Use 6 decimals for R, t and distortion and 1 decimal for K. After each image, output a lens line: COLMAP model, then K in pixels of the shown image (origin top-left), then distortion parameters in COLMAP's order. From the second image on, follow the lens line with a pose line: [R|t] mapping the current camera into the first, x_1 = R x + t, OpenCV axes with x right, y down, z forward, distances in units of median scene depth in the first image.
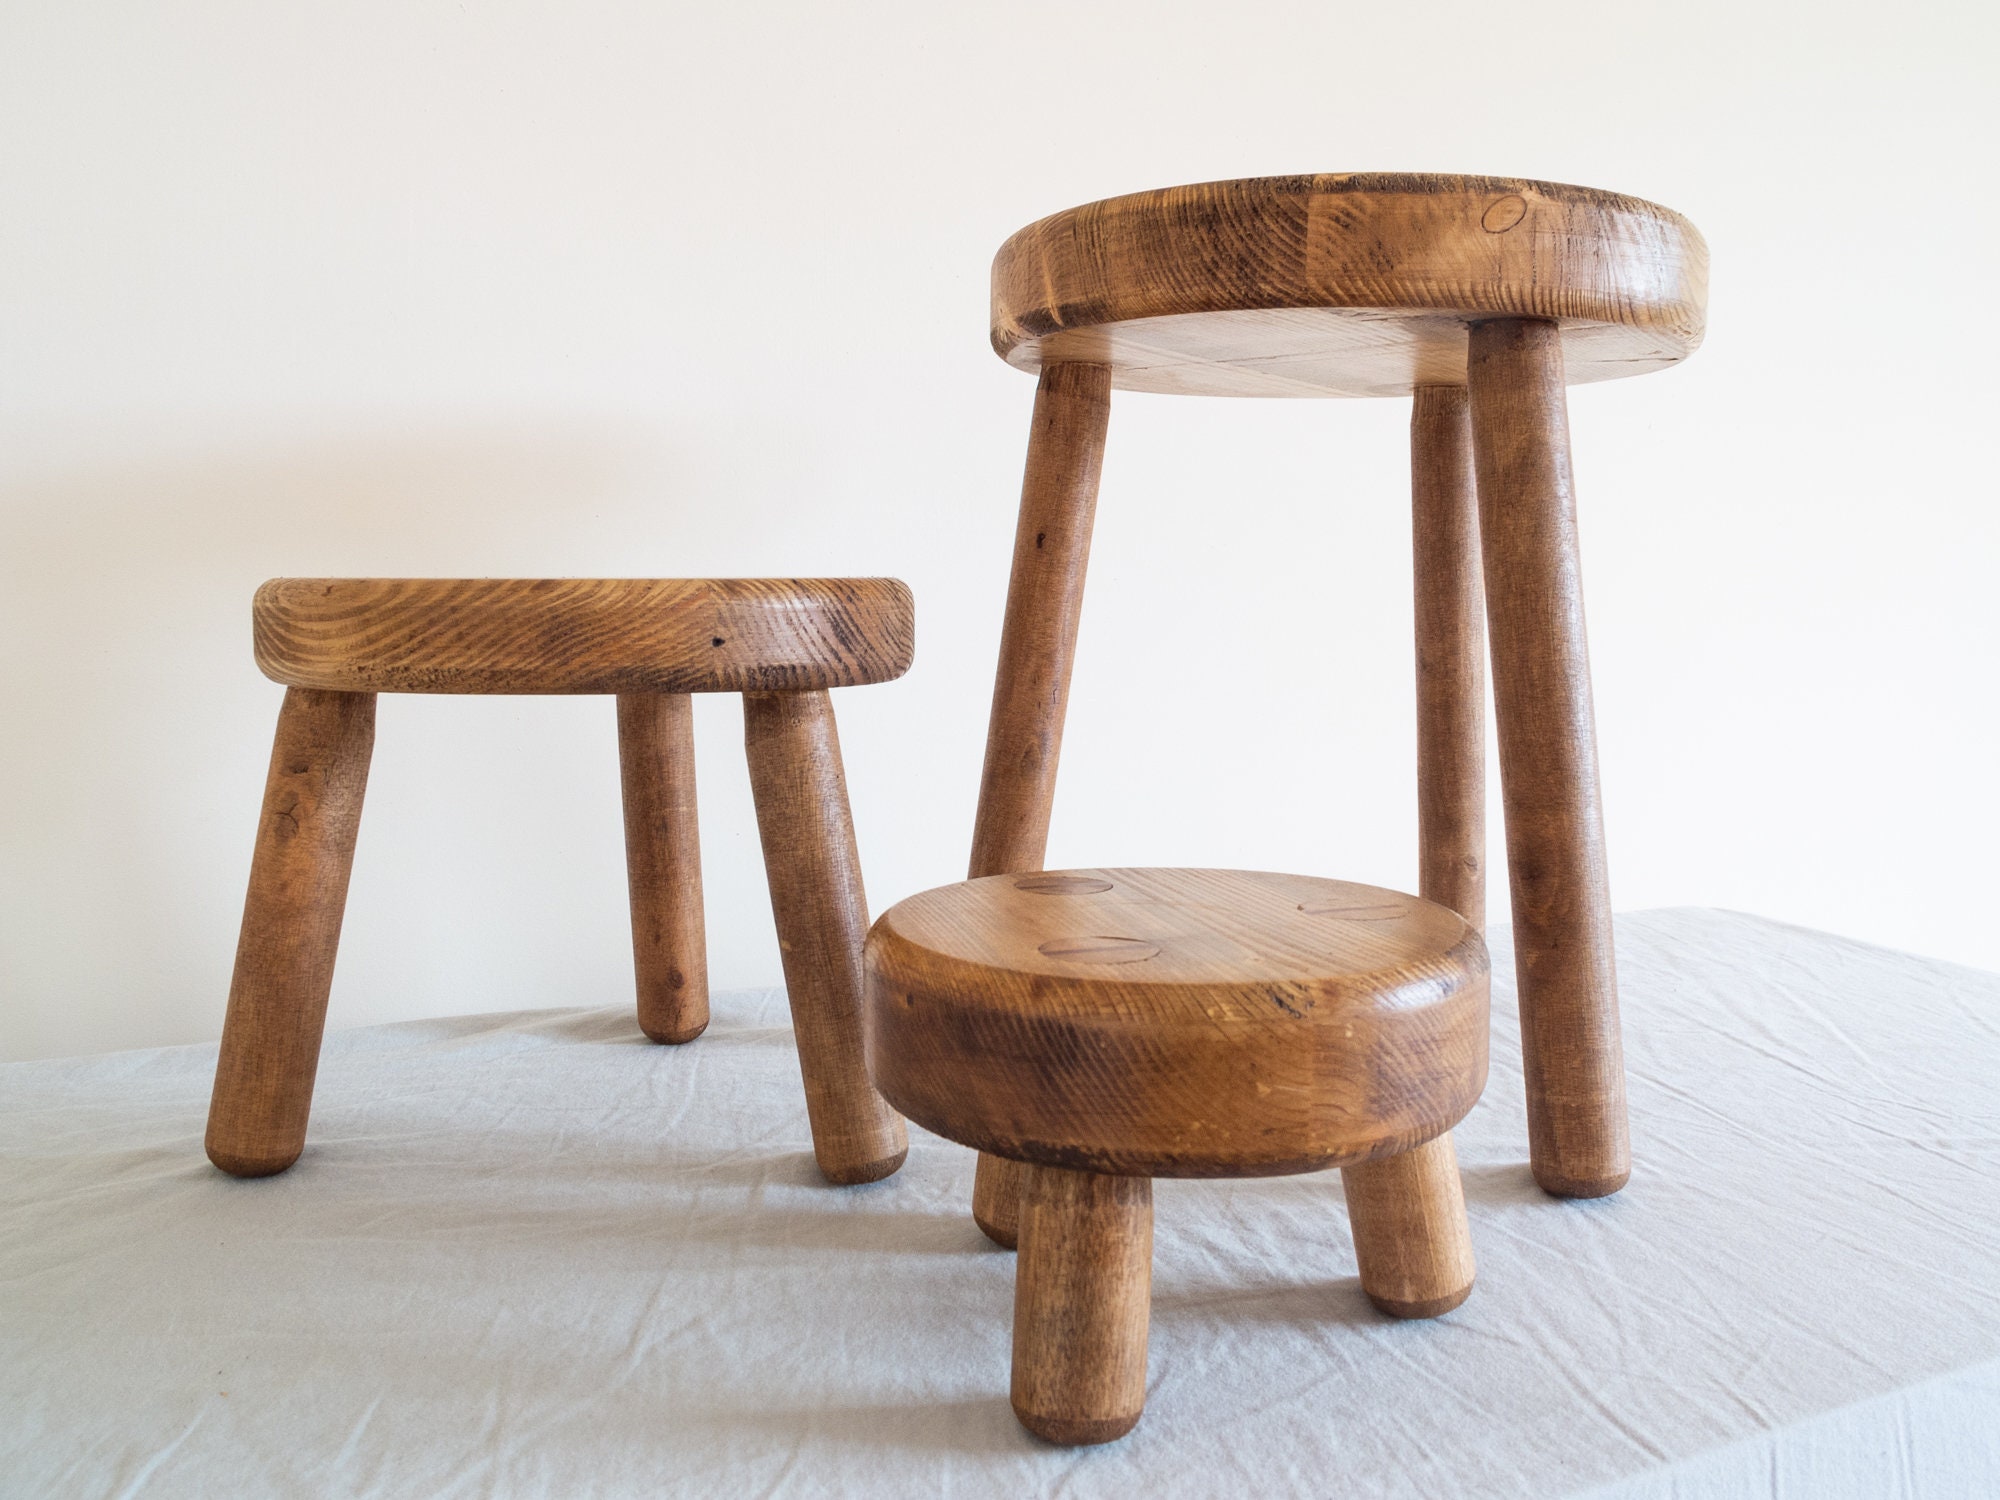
lens RADIAL K [[1579.8, 0, 1033.8], [0, 1579.8, 757.8], [0, 0, 1]] dist [-0.013134, -0.021060]
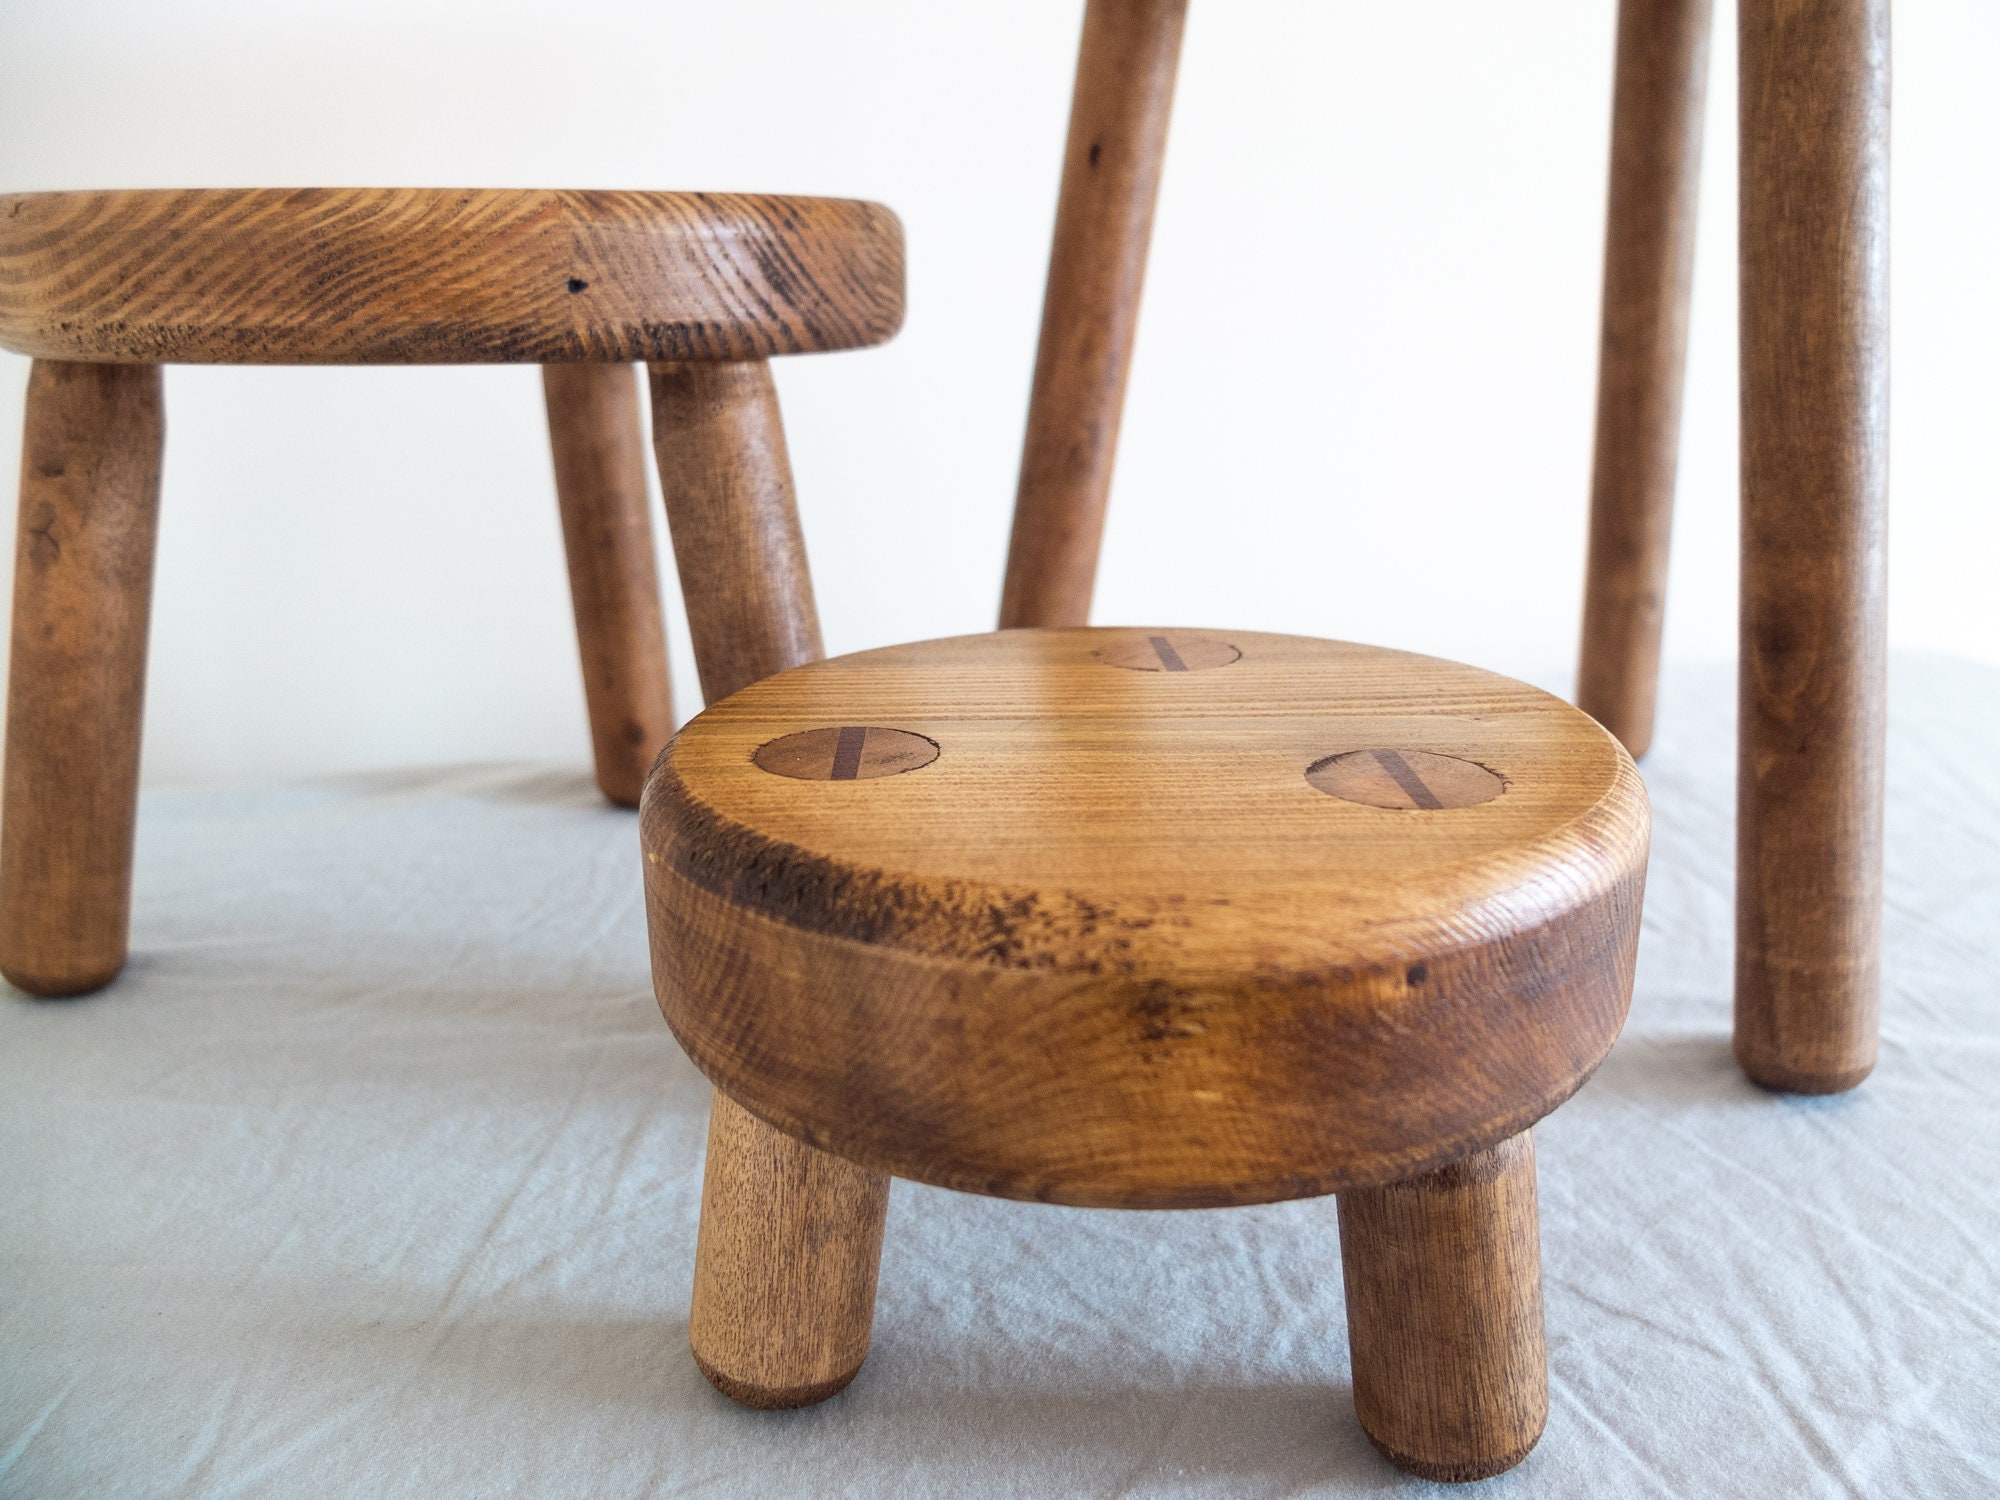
lens RADIAL K [[1579.8, 0, 1033.8], [0, 1579.8, 757.8], [0, 0, 1]] dist [-0.013134, -0.021060]
pose [[0.997207, 0.024014, -0.070721, 0.044104], [-0.009751, 0.980657, 0.195490, -0.008743], [0.074047, -0.194255, 0.978152, 0.302987]]
